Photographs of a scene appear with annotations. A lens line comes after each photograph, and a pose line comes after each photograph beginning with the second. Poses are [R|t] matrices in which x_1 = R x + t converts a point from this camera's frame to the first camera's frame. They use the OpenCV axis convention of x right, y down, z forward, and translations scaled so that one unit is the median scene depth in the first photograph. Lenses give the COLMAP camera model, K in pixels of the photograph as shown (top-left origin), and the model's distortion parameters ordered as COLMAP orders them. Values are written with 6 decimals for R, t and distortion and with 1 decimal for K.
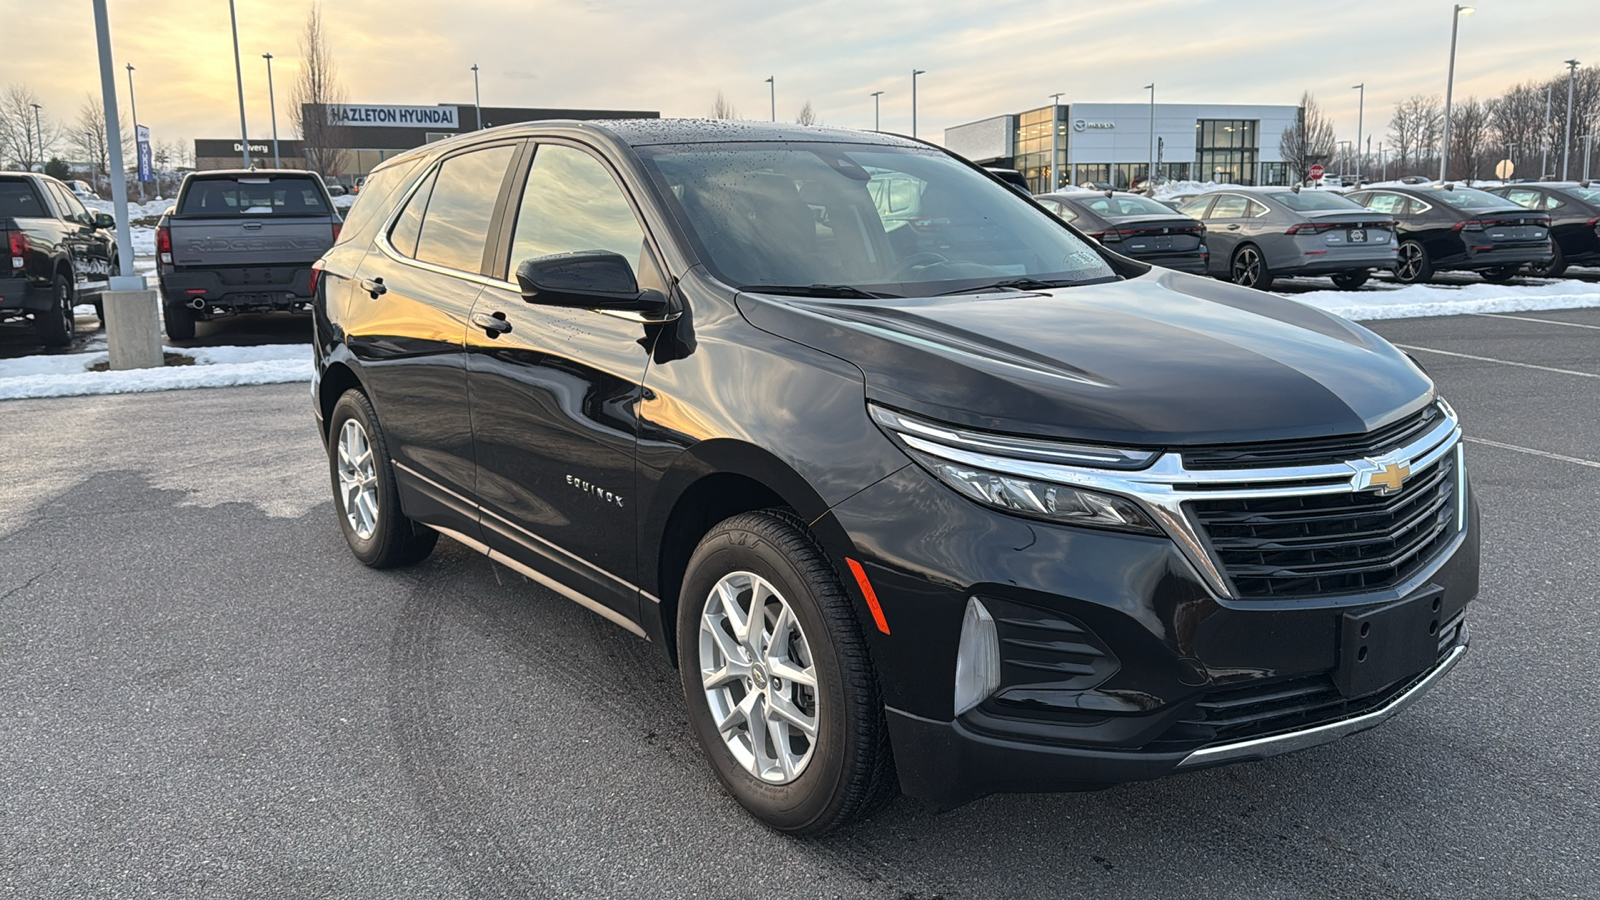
lens RADIAL K [[1290.9, 0, 783.9], [0, 1290.9, 456.4], [0, 0, 1]] dist [0.113123, -0.171274]
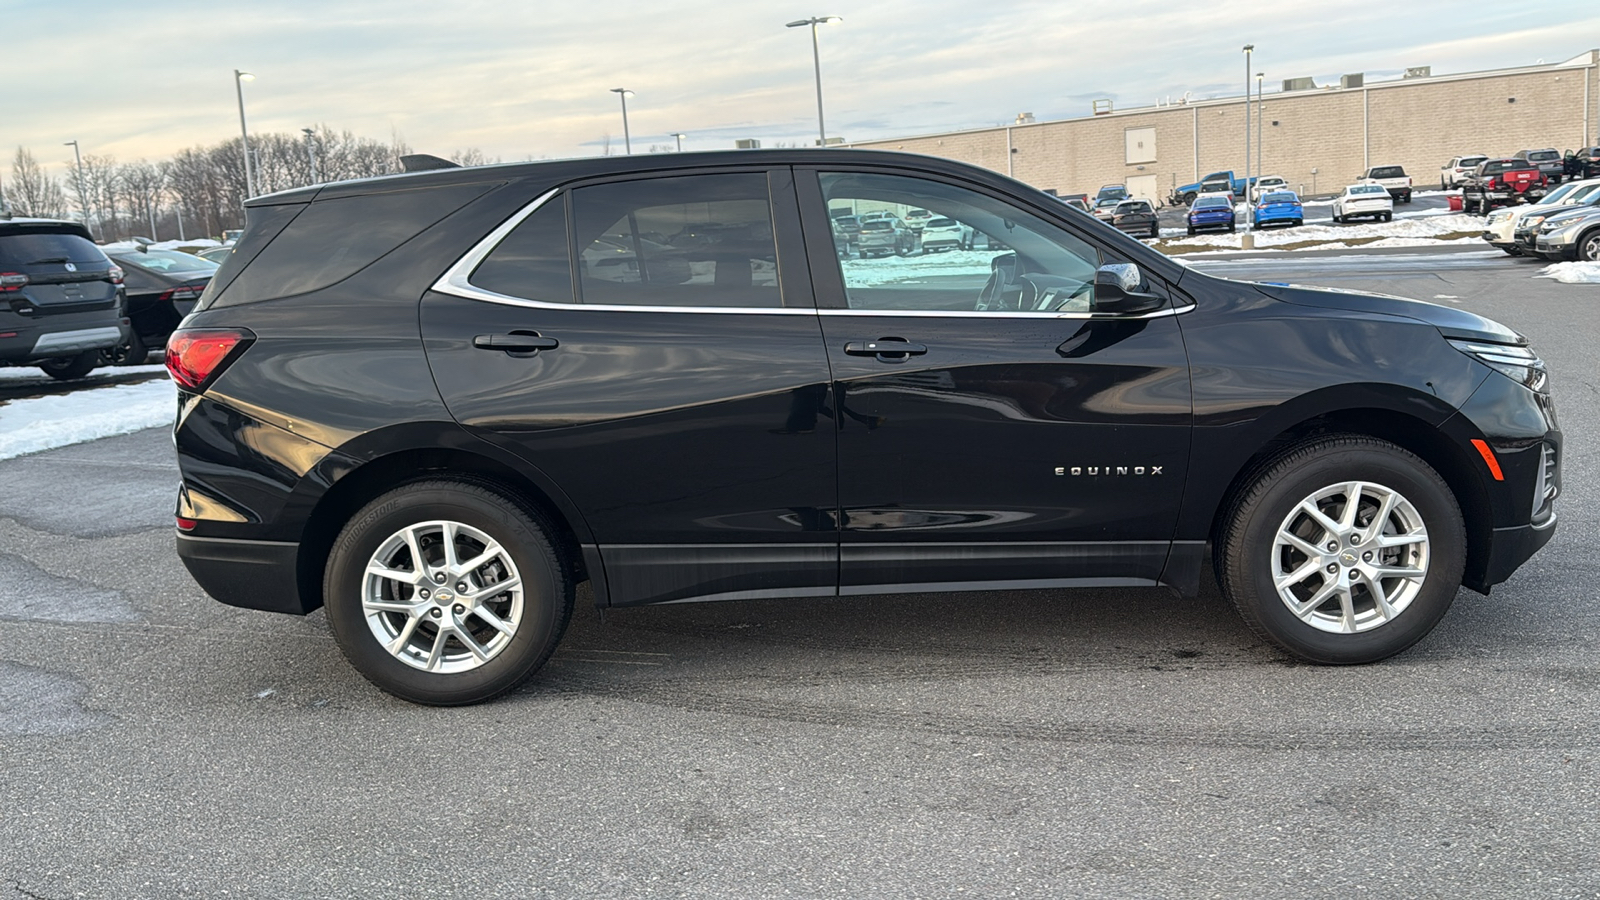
lens RADIAL K [[1290.9, 0, 838.4], [0, 1290.9, 478.7], [0, 0, 1]] dist [0.113123, -0.171274]
pose [[0.561531, -0.163743, 0.811093, -0.795033], [0.187390, 0.979923, 0.068093, -0.059040], [-0.805958, 0.113754, 0.580940, 0.348094]]
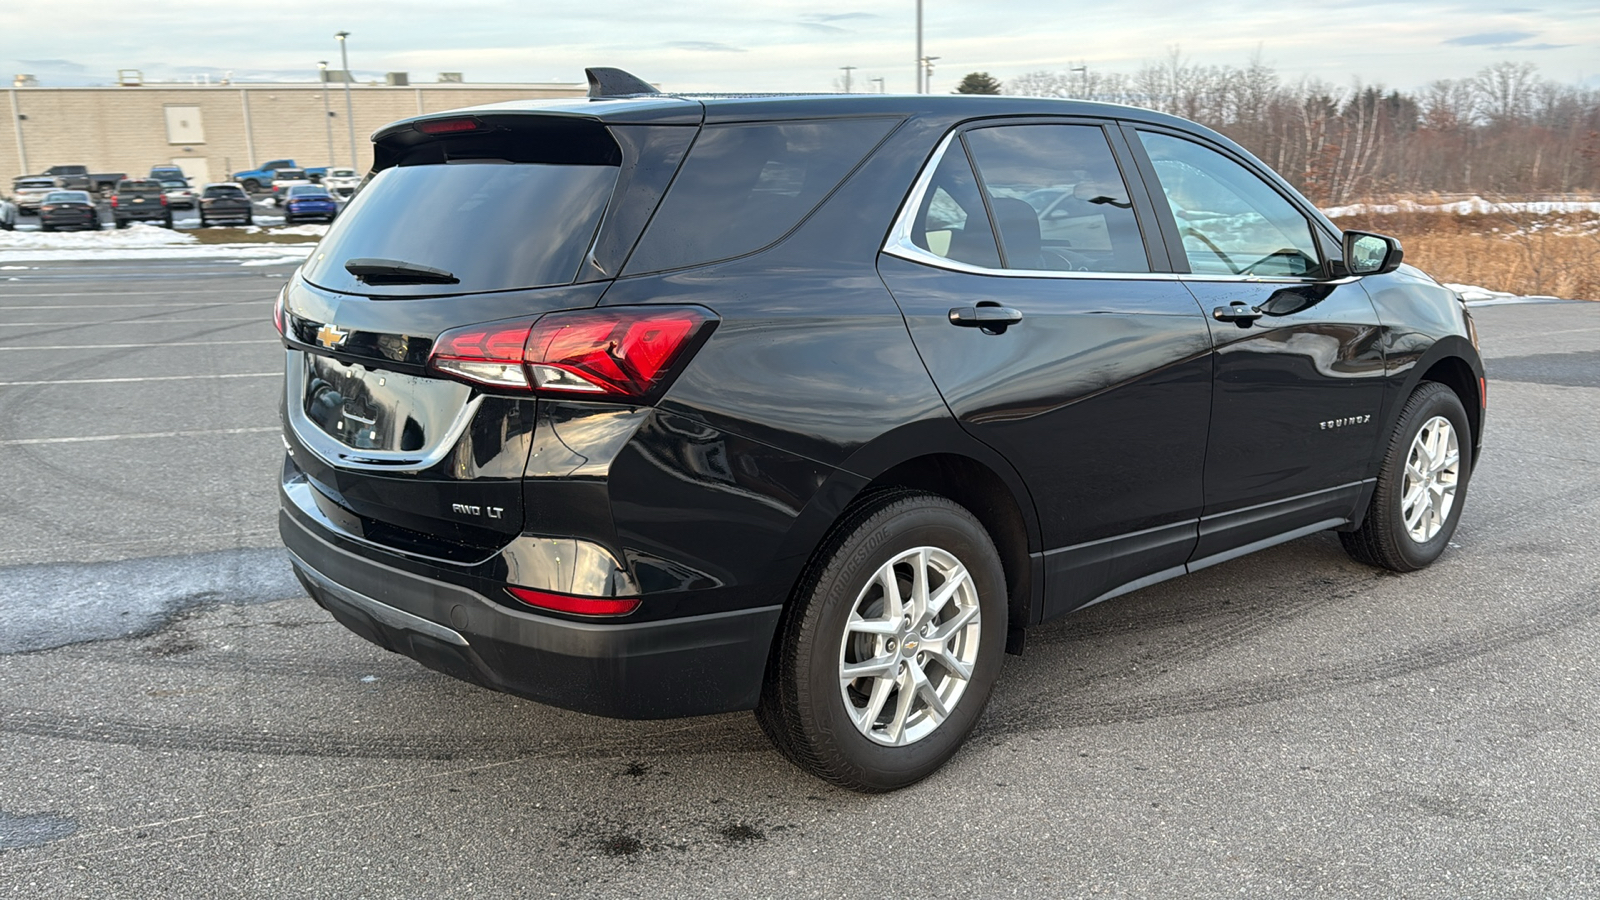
lens RADIAL K [[1290.1, 0, 829.2], [0, 1290.1, 459.6], [0, 0, 1]] dist [0.107671, -0.151670]
pose [[-0.120693, -0.177628, 0.976669, -0.874567], [0.192274, 0.961046, 0.198547, -0.188542], [-0.973891, 0.211751, -0.081839, 1.051670]]
